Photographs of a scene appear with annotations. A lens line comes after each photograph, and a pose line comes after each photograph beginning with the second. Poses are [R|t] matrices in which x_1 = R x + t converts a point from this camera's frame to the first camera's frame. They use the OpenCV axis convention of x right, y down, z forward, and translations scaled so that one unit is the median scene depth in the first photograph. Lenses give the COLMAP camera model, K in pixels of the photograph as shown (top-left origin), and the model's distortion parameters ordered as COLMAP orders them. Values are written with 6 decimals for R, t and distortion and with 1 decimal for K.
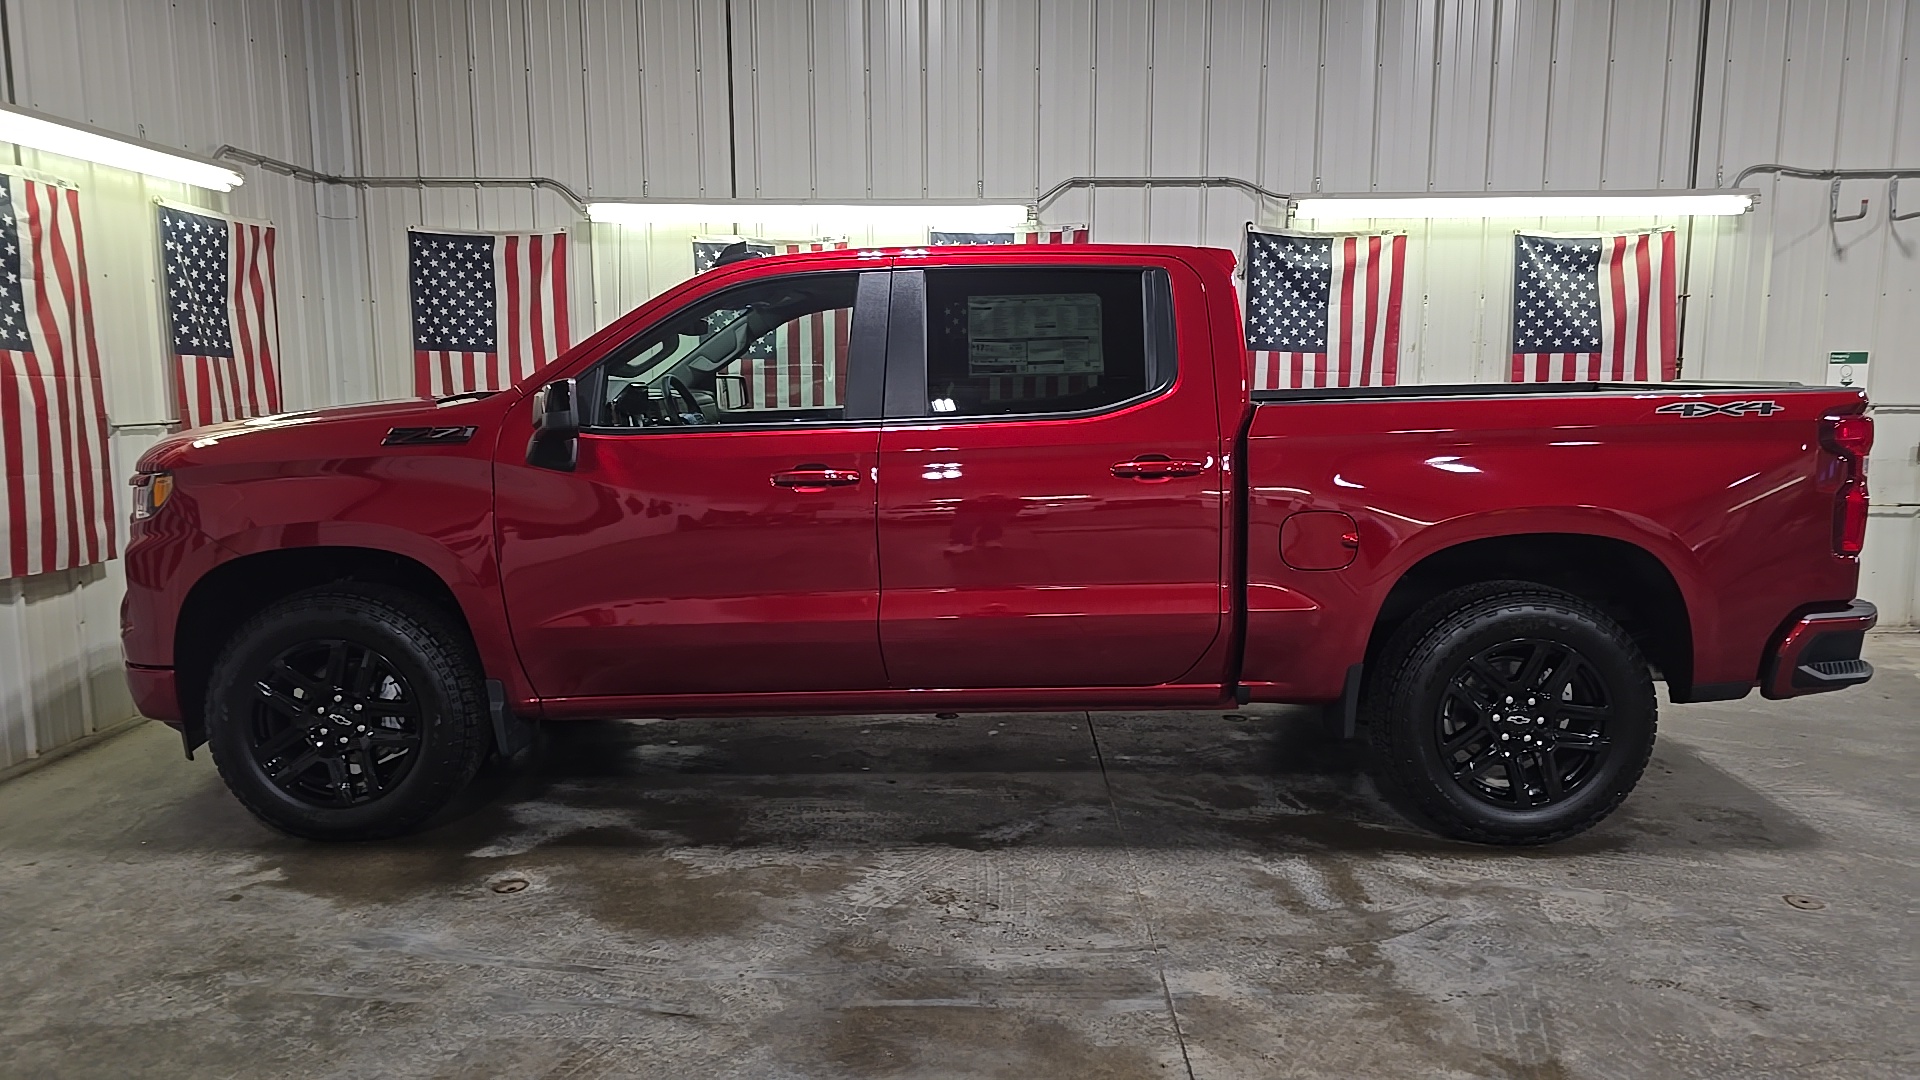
lens RADIAL K [[1275.5, 0, 960.0], [0, 1275.5, 540.0], [0, 0, 1]] dist [0.063623, -0.045441]
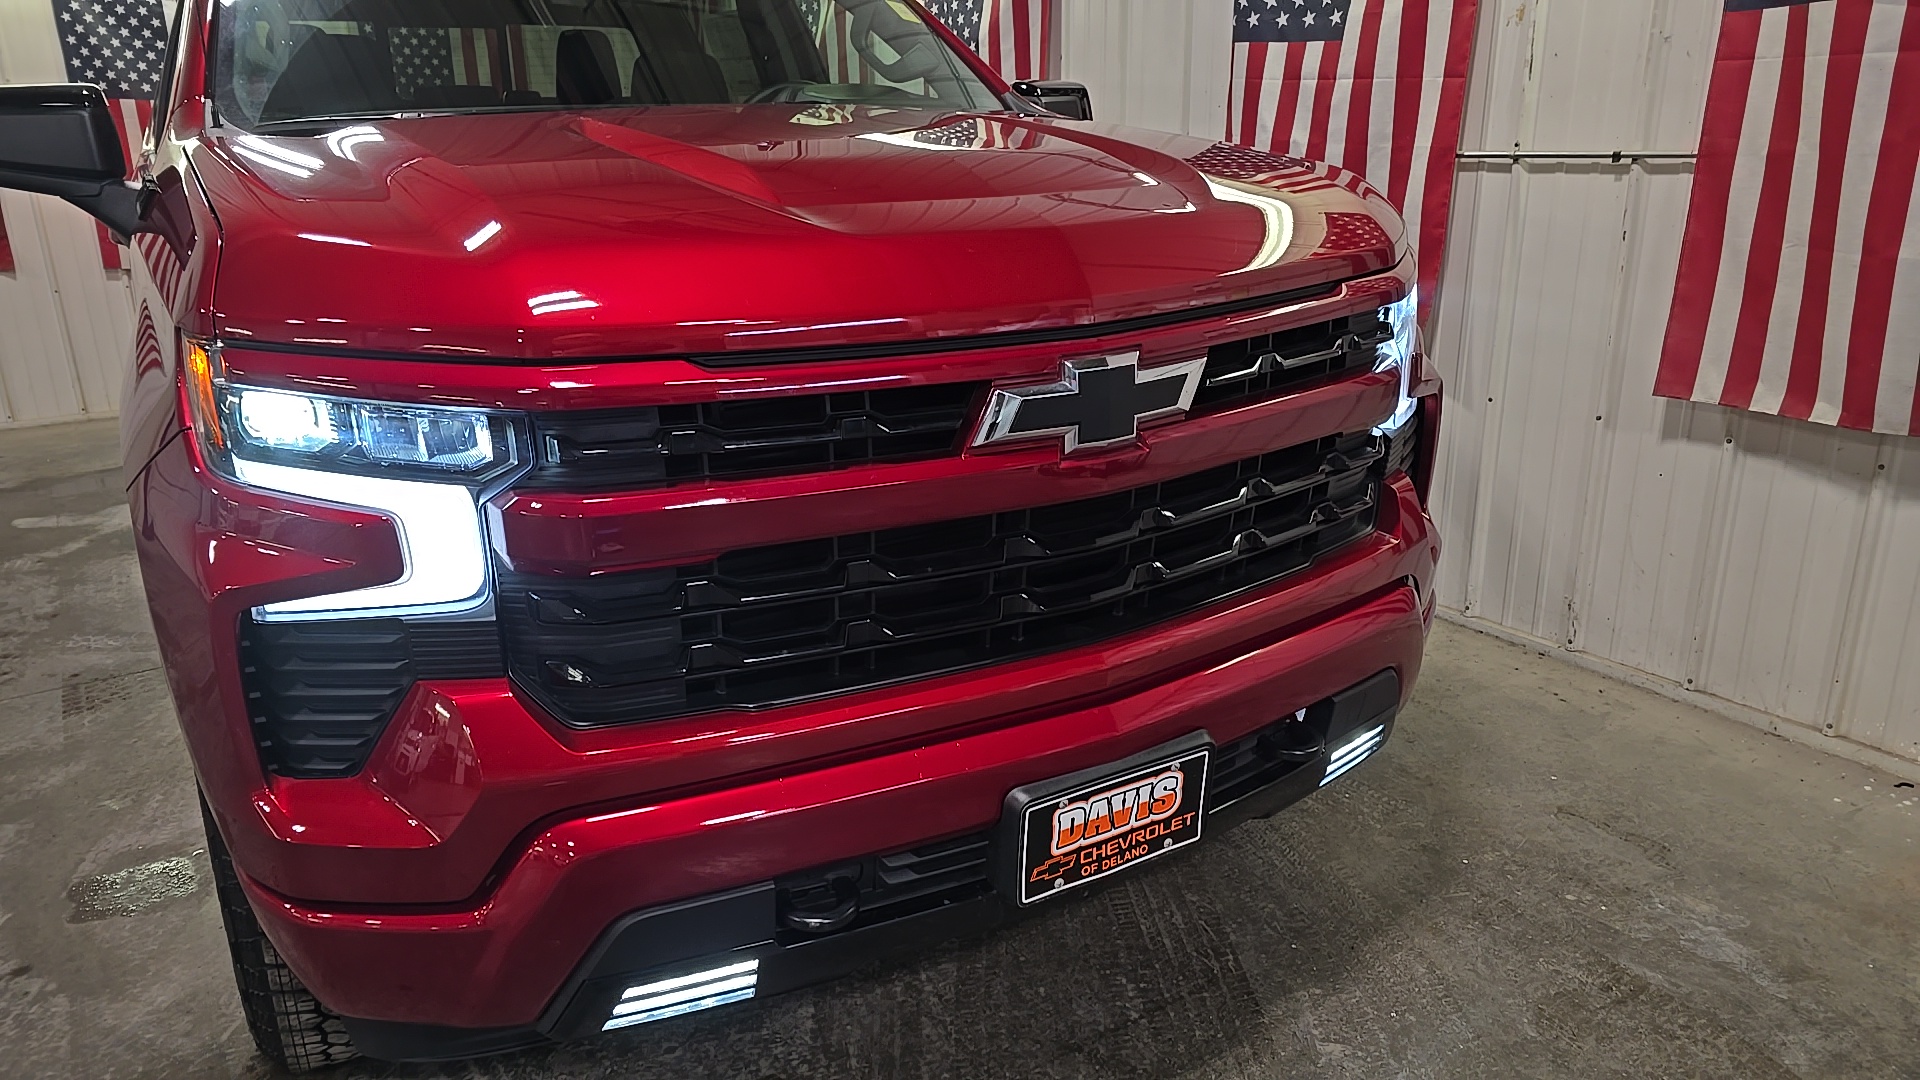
lens RADIAL K [[1276.1, 0, 960.0], [0, 1276.1, 540.0], [0, 0, 1]] dist [0.053158, -0.043951]
pose [[0.578079, 0.241616, -0.779388, 1.005798], [-0.089943, 0.968203, 0.233438, -0.096965], [0.811008, -0.064845, 0.581430, 0.912659]]
